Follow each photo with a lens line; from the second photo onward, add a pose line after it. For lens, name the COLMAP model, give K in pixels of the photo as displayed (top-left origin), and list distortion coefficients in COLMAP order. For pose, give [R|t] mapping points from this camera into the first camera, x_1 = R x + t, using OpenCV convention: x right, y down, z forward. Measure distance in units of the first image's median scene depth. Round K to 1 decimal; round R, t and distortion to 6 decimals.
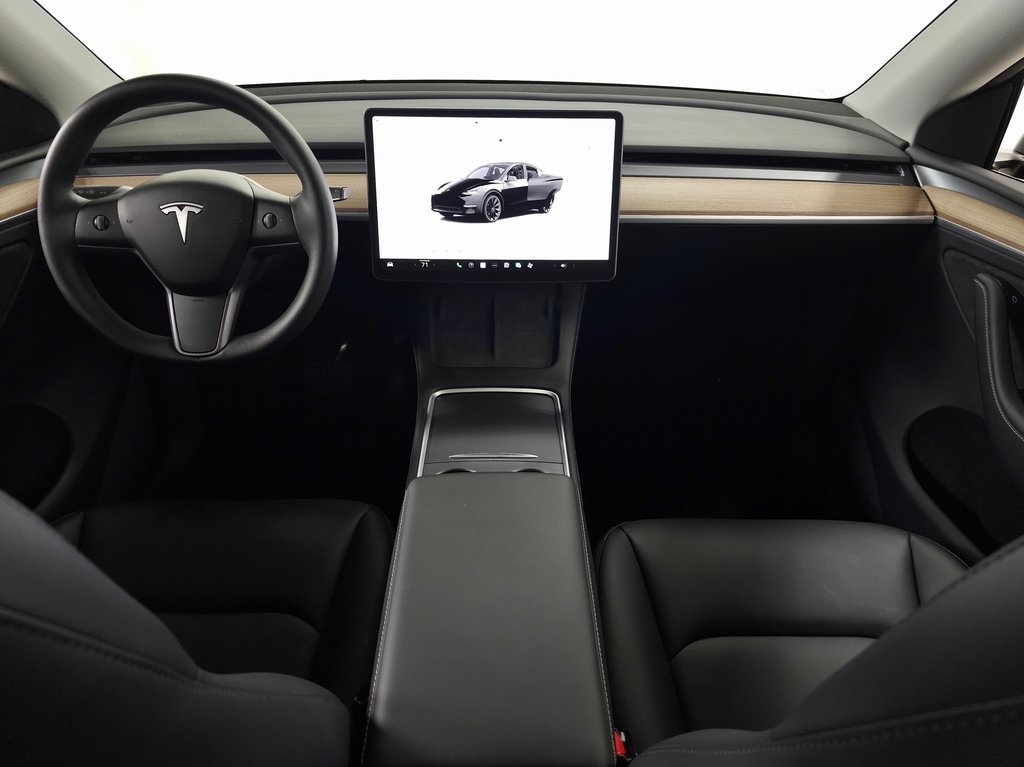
lens RADIAL K [[701.6, 0, 515.5], [0, 701.6, 390.4], [0, 0, 1]] dist [0.017495, -0.030784]
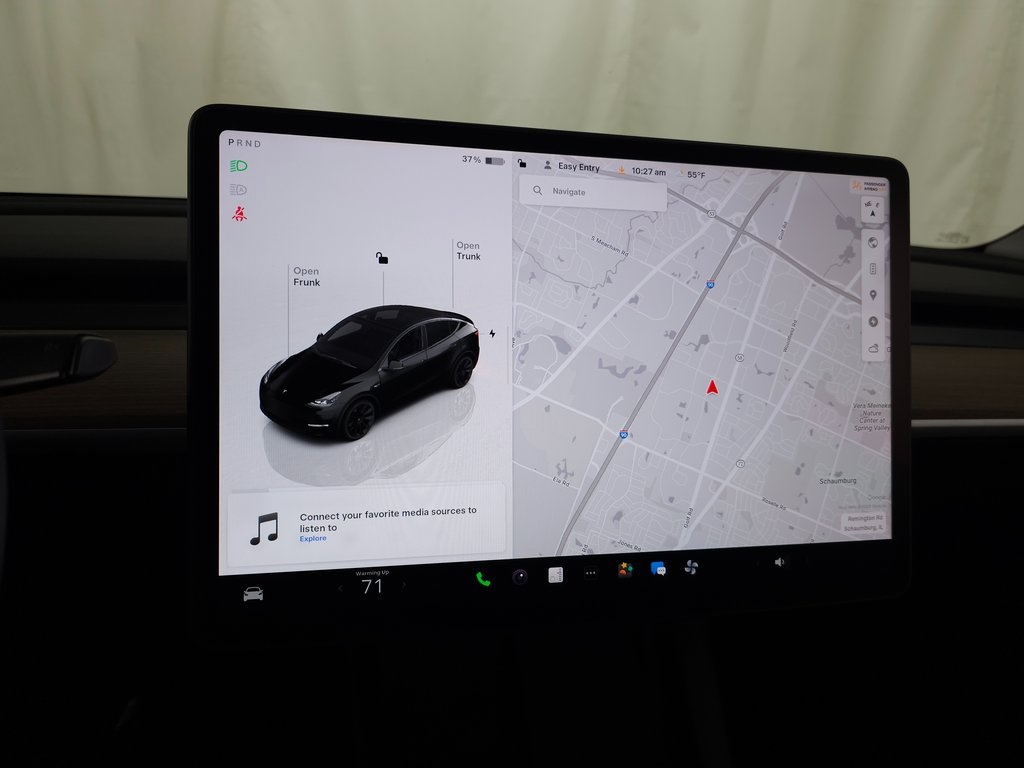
lens RADIAL K [[701.6, 0, 510.9], [0, 701.6, 387.5], [0, 0, 1]] dist [0.017495, -0.030784]
pose [[0.974917, -0.004506, 0.222523, -0.141429], [0.082176, 0.936440, -0.341068, -0.155545], [-0.206843, 0.350799, 0.913322, 0.702270]]
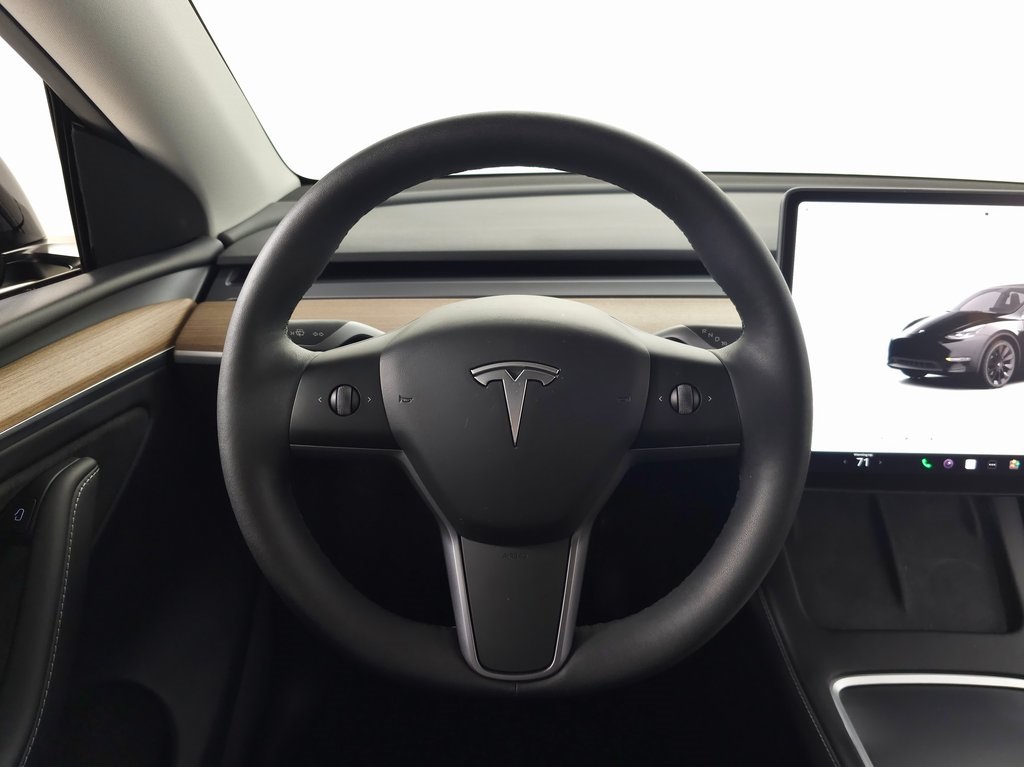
lens RADIAL K [[701.6, 0, 489.9], [0, 701.6, 373.6], [0, 0, 1]] dist [0.017495, -0.030784]
pose [[0.999281, 0.010892, -0.036313, -0.411138], [-0.016956, 0.985105, -0.171119, -0.152933], [0.033909, 0.171611, 0.984581, 0.454991]]
